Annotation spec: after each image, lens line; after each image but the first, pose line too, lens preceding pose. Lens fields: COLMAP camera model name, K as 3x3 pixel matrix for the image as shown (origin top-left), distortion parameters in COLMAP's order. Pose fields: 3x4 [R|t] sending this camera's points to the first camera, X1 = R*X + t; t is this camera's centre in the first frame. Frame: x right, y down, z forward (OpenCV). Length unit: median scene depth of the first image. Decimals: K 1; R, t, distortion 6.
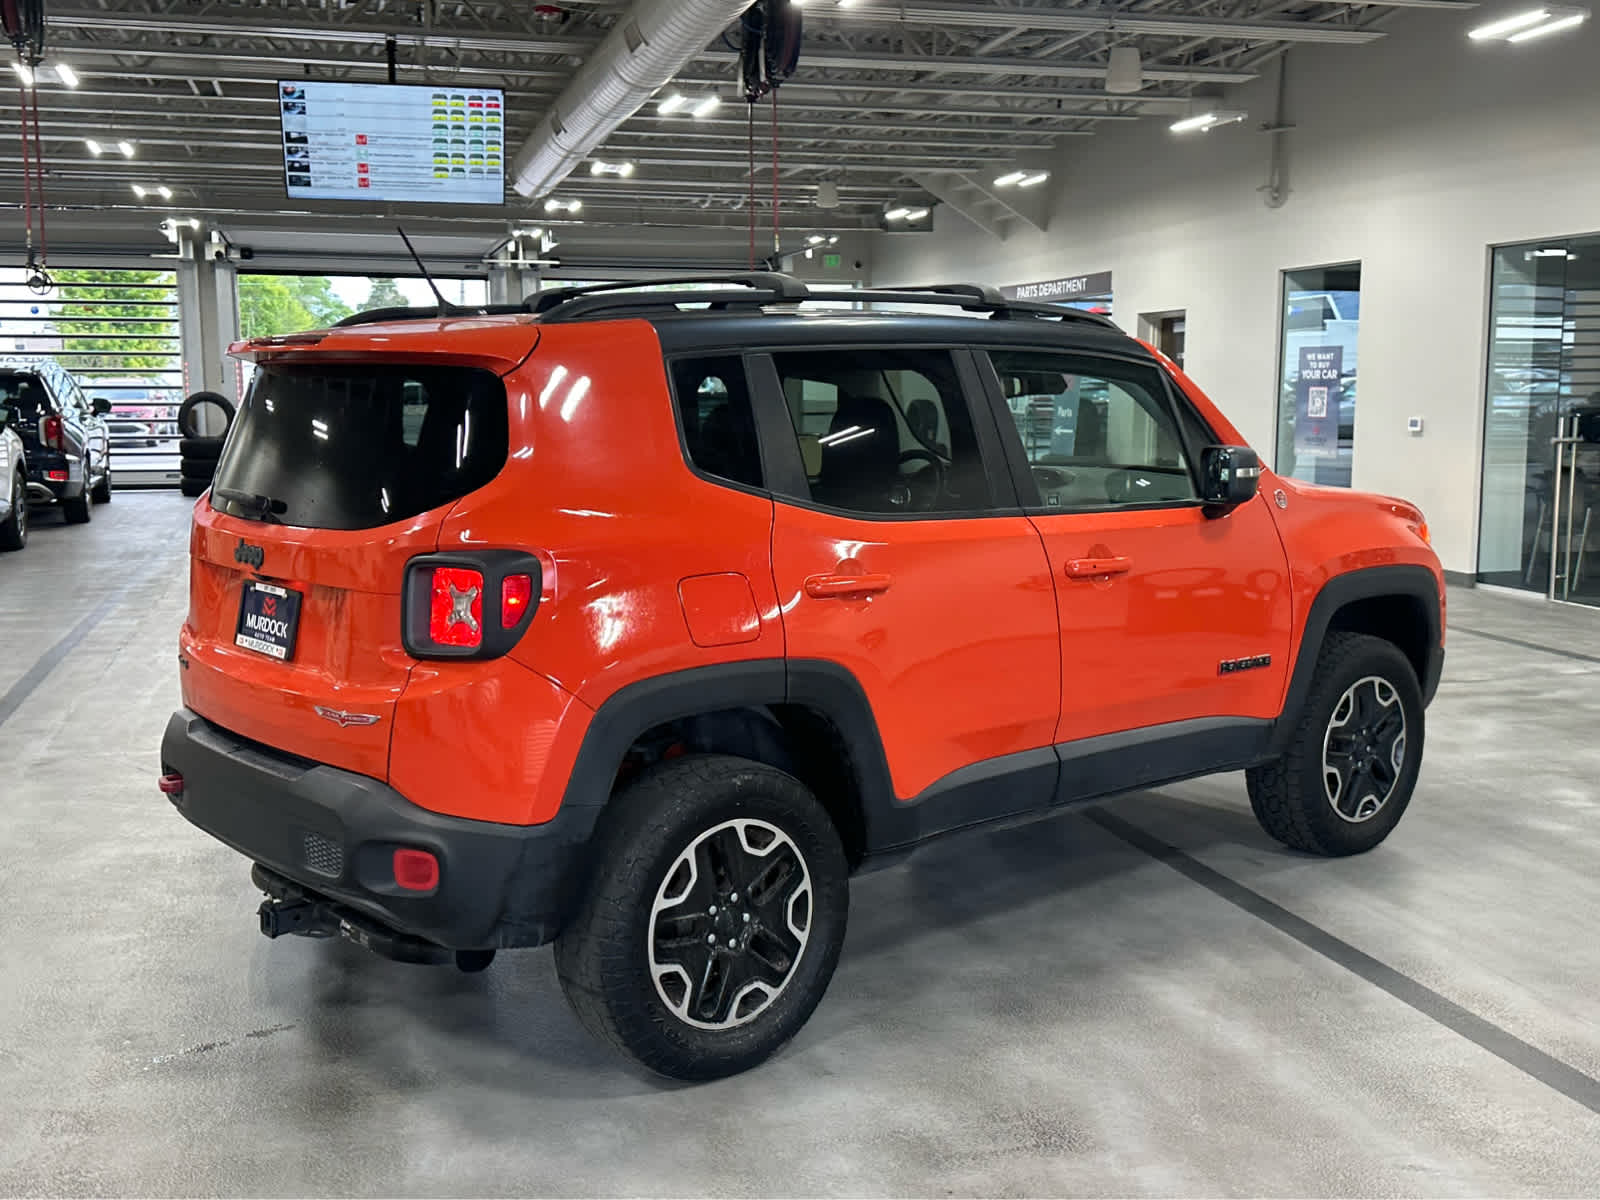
lens RADIAL K [[1638.8, 0, 792.7], [0, 1638.8, 603.6], [0, 0, 1]] dist [0.178772, -0.364797]
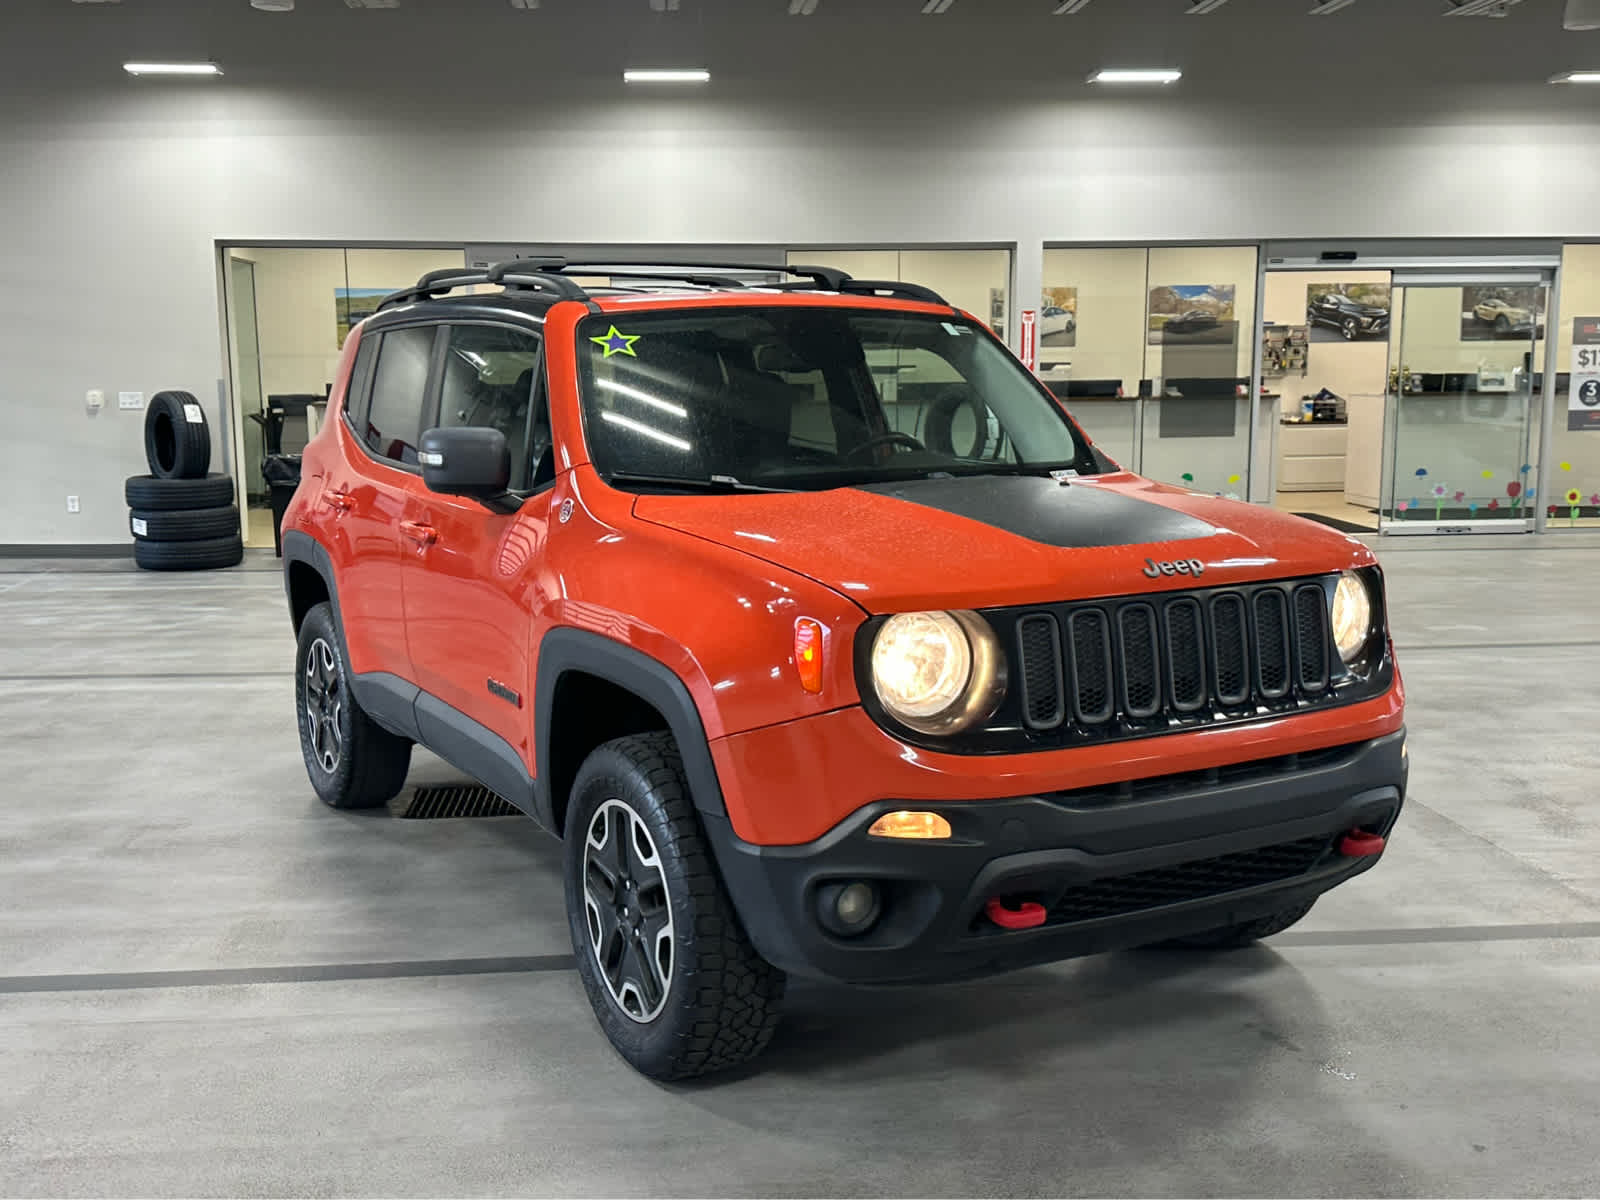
lens RADIAL K [[1637.5, 0, 777.2], [0, 1637.5, 622.0], [0, 0, 1]] dist [0.177732, -0.363649]
pose [[-0.189097, 0.160449, -0.968761, 0.999570], [-0.123526, 0.974837, 0.185567, -0.162388], [0.974158, 0.154758, -0.164519, 1.205438]]
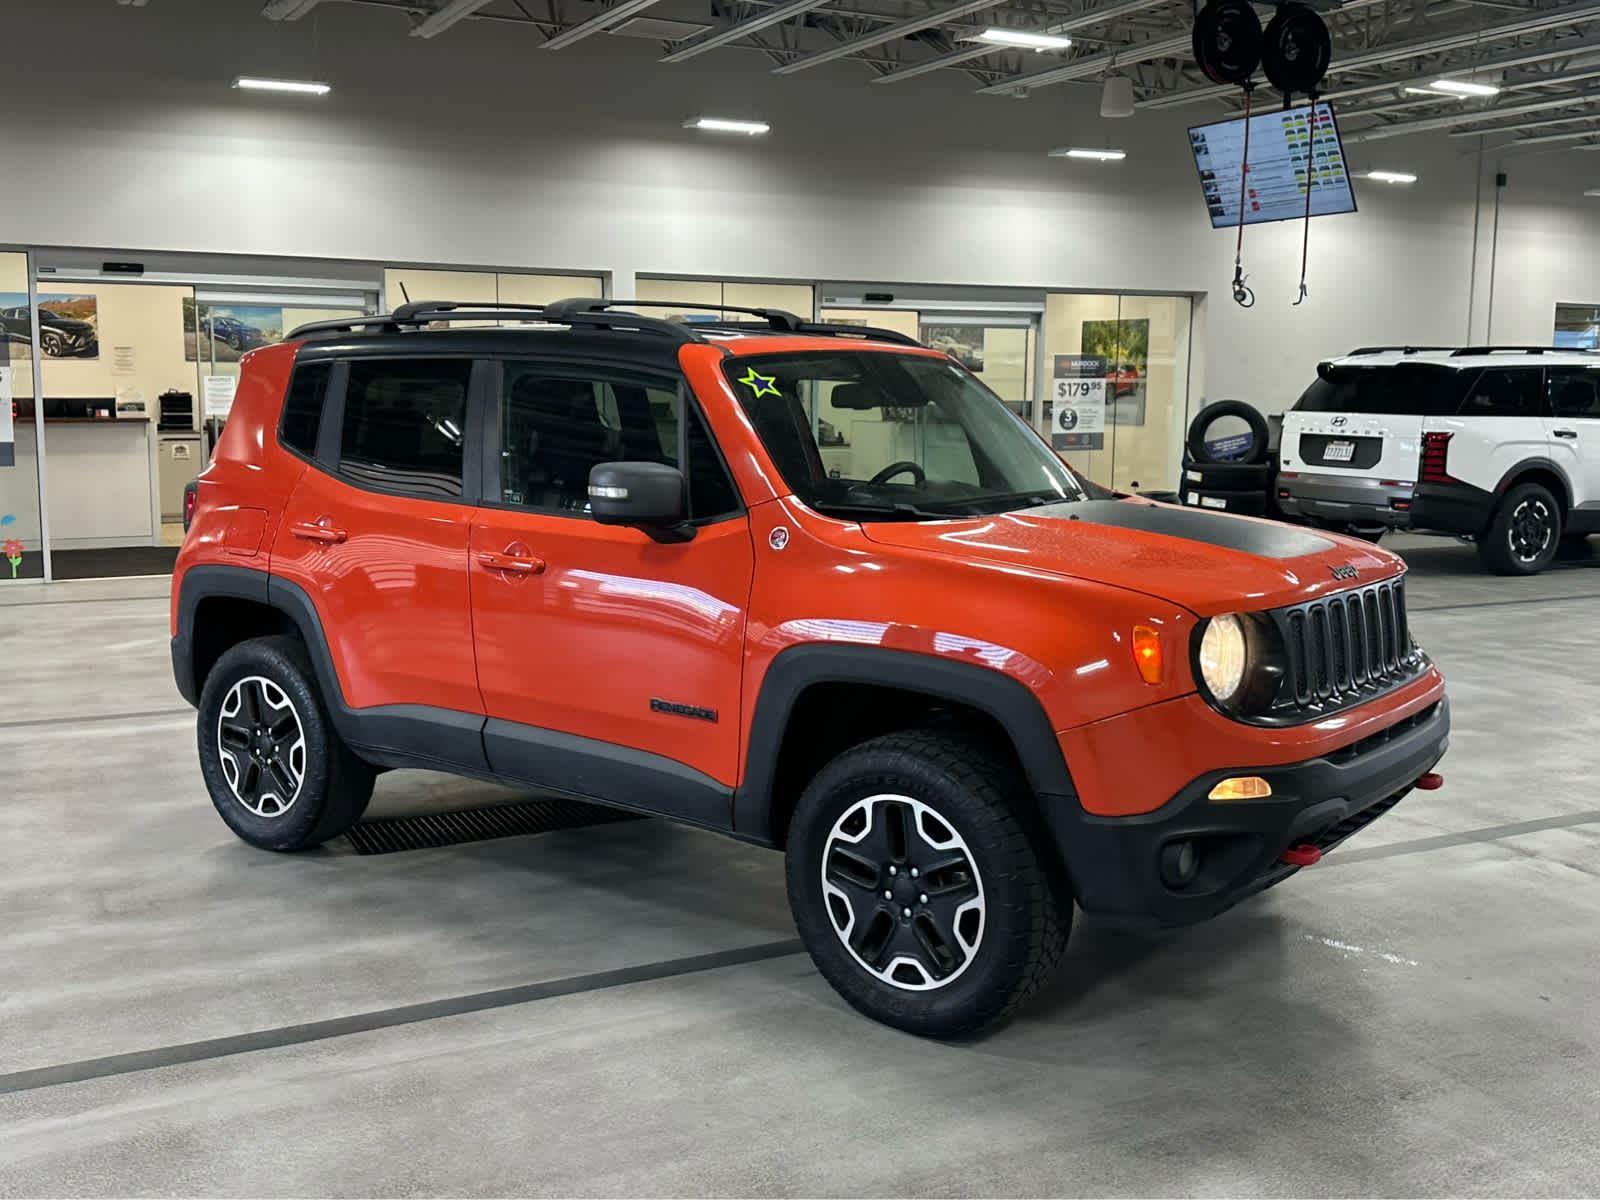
lens RADIAL K [[1636.9, 0, 782.4], [0, 1636.9, 605.7], [0, 0, 1]] dist [0.204115, -0.454629]
pose [[0.201008, 0.142857, -0.969117, 1.081946], [-0.140014, 0.983341, 0.115913, -0.123093], [0.969532, 0.112390, 0.217661, 0.810438]]
